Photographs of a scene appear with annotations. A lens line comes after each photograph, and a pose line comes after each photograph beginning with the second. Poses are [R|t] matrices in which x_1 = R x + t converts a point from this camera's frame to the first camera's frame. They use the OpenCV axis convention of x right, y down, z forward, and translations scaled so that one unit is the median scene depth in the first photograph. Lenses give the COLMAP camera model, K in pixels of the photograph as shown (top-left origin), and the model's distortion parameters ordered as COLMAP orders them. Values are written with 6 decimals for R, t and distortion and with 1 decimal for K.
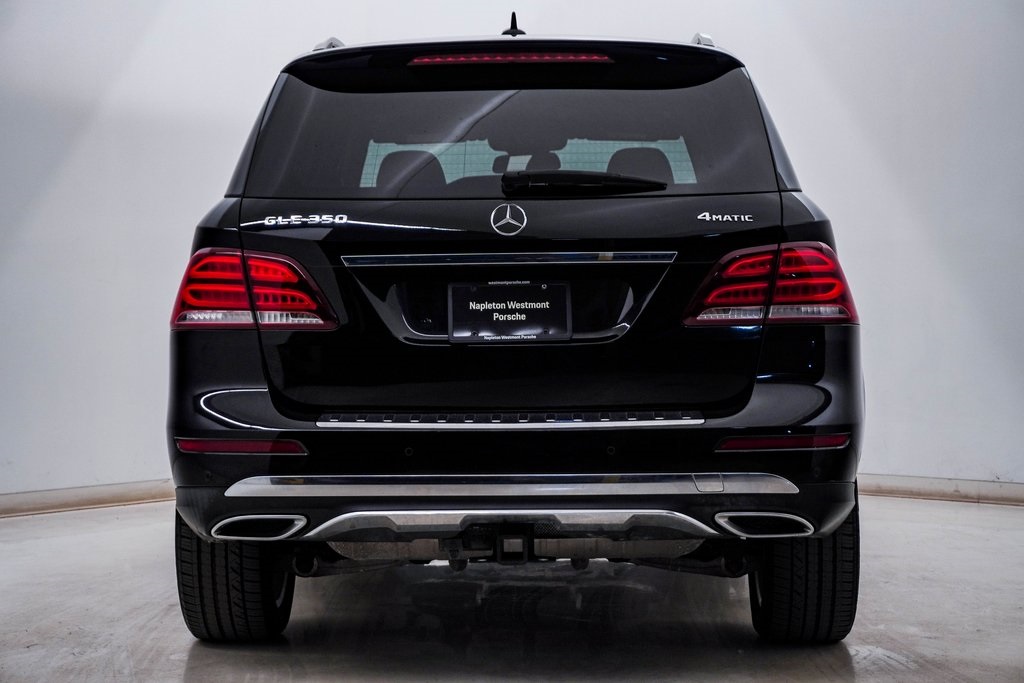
lens RADIAL K [[2150.4, 0, 506.3], [0, 2150.4, 342.6], [0, 0, 1]] dist [0.000344, 0.000000]
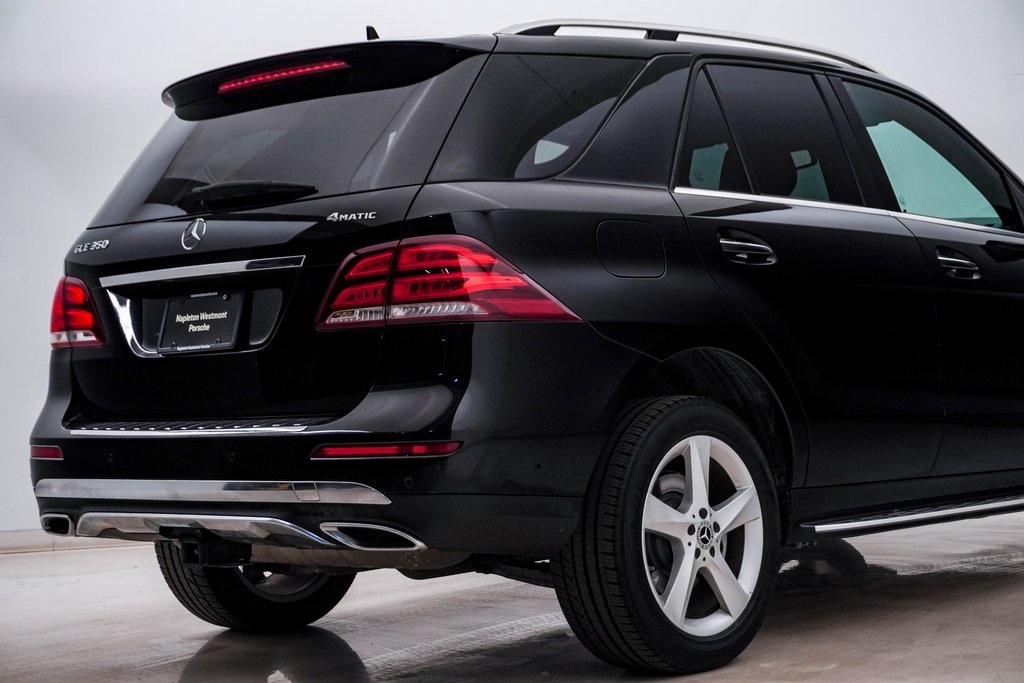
lens RADIAL K [[1940.7, 0, 514.8], [0, 1940.7, 341.9], [0, 0, 1]] dist [0.040742, 0.000000]
pose [[0.755383, -0.032621, -0.654471, 0.726074], [0.024877, 0.999468, -0.021104, 0.018267], [0.654811, -0.000340, 0.755792, 0.391317]]
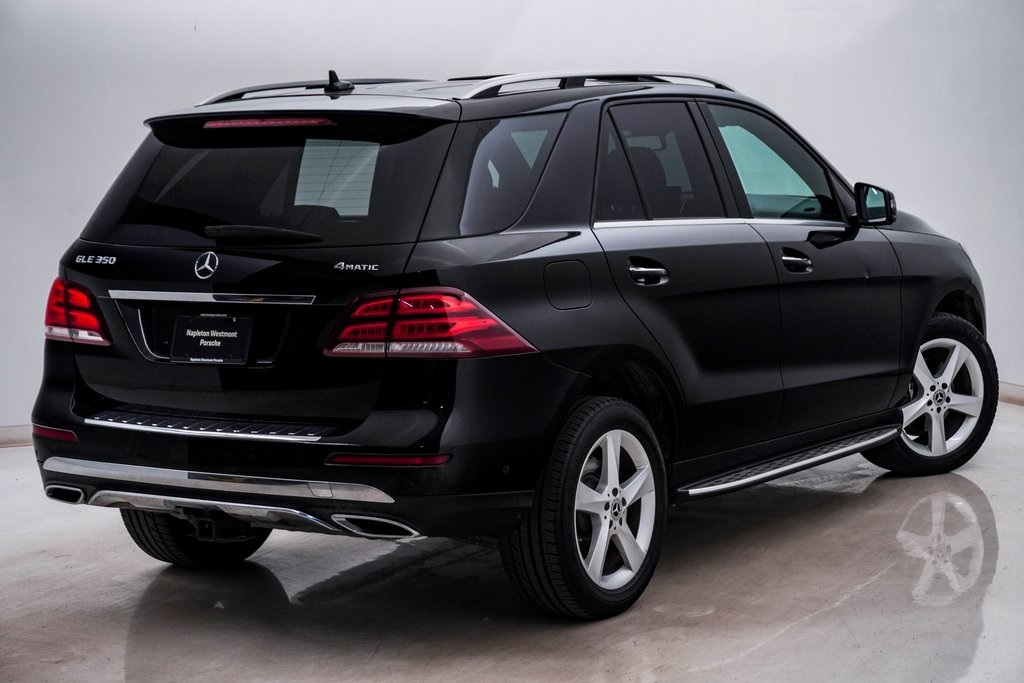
lens RADIAL K [[2150.4, 0, 509.5], [0, 2150.4, 343.2], [0, 0, 1]] dist [0.000344, 0.000000]
pose [[0.851617, 0.043474, -0.522359, 0.797670], [0.005055, 0.995827, 0.091120, -0.124201], [0.524141, -0.080239, 0.847843, 0.034228]]
